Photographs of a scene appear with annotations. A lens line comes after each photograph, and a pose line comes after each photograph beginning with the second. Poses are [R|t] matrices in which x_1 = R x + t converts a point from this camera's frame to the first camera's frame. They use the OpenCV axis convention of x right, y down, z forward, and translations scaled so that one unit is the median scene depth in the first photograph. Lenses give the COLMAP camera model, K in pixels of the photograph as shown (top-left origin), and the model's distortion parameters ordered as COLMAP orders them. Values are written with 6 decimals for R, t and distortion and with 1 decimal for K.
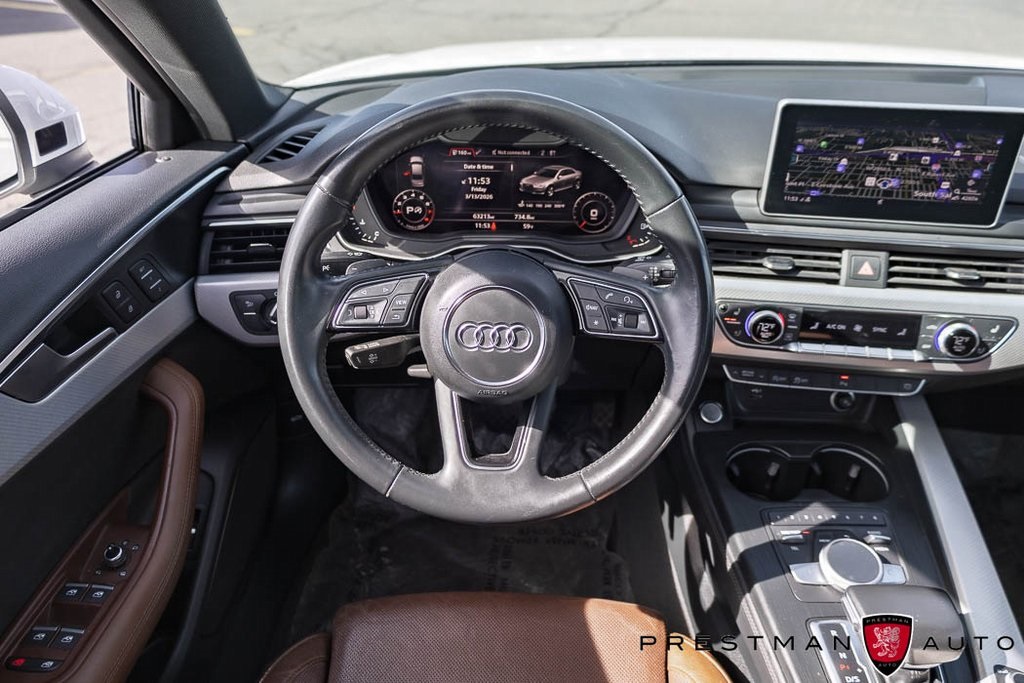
lens RADIAL K [[728.9, 0, 516.2], [0, 728.9, 318.2], [0, 0, 1]] dist [-0.004624, 0.002203]
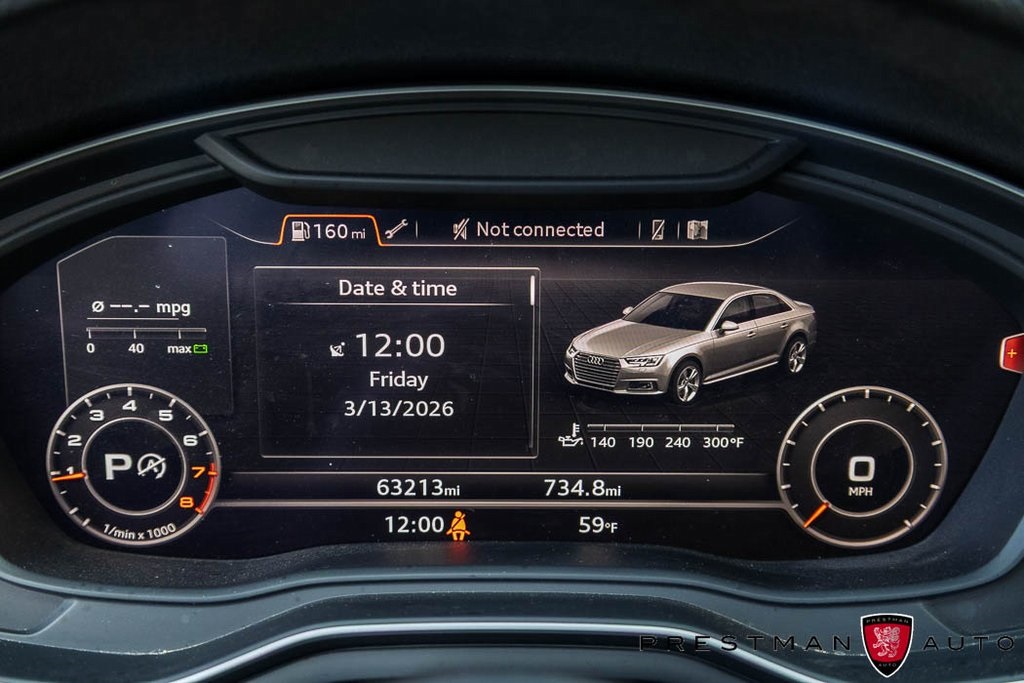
lens RADIAL K [[1320.6, 0, 512.0], [0, 1320.6, 341.5], [0, 0, 1]] dist [0.032569, 0.093963]
pose [[0.999475, -0.009381, 0.031004, -0.027055], [0.016119, 0.974262, -0.224841, -0.089259], [-0.028097, 0.225223, 0.973902, 0.567271]]
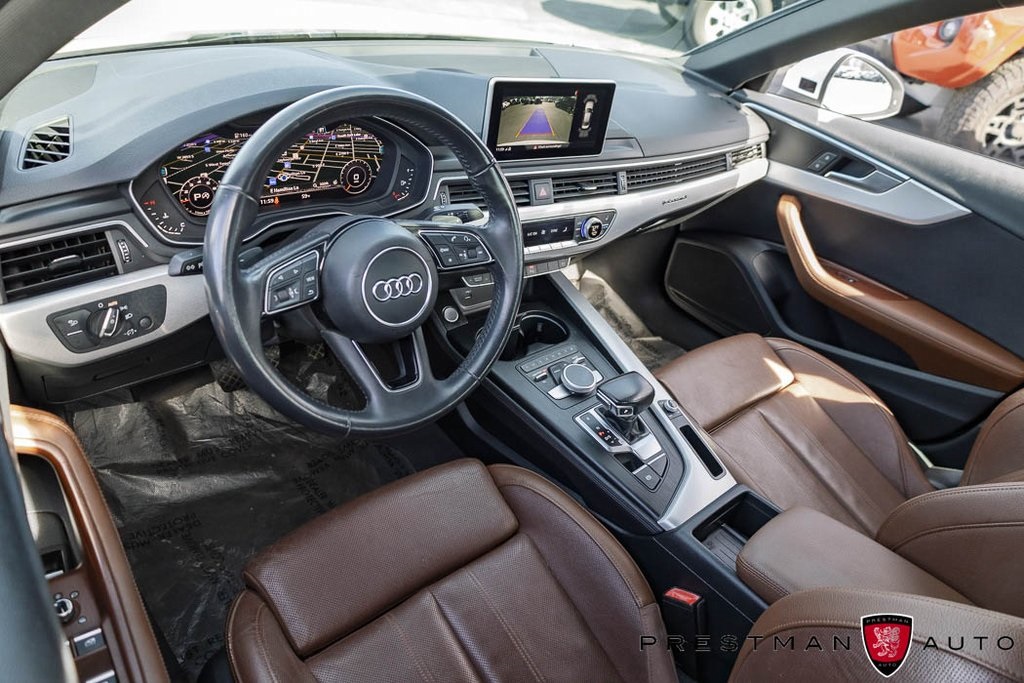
lens RADIAL K [[663.6, 0, 516.3], [0, 663.6, 339.5], [0, 0, 1]] dist [0.001141, -0.001287]
pose [[0.736474, -0.278283, 0.616574, -0.463594], [0.186695, 0.959680, 0.210140, -0.069398], [-0.650193, -0.039652, 0.758734, -0.018792]]
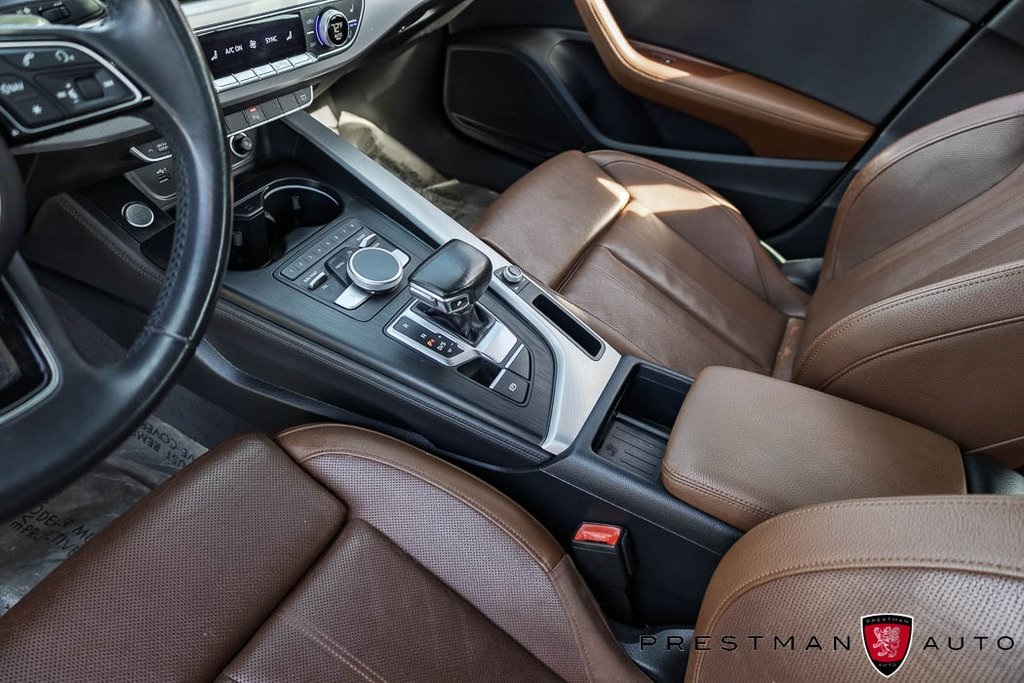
lens RADIAL K [[667.7, 0, 516.2], [0, 667.7, 341.4], [0, 0, 1]] dist [0.005234, -0.001602]
pose [[0.426211, -0.573688, 0.699447, -0.175959], [0.305571, 0.819046, 0.485582, 0.011676], [-0.851452, 0.006770, 0.524389, 0.275129]]
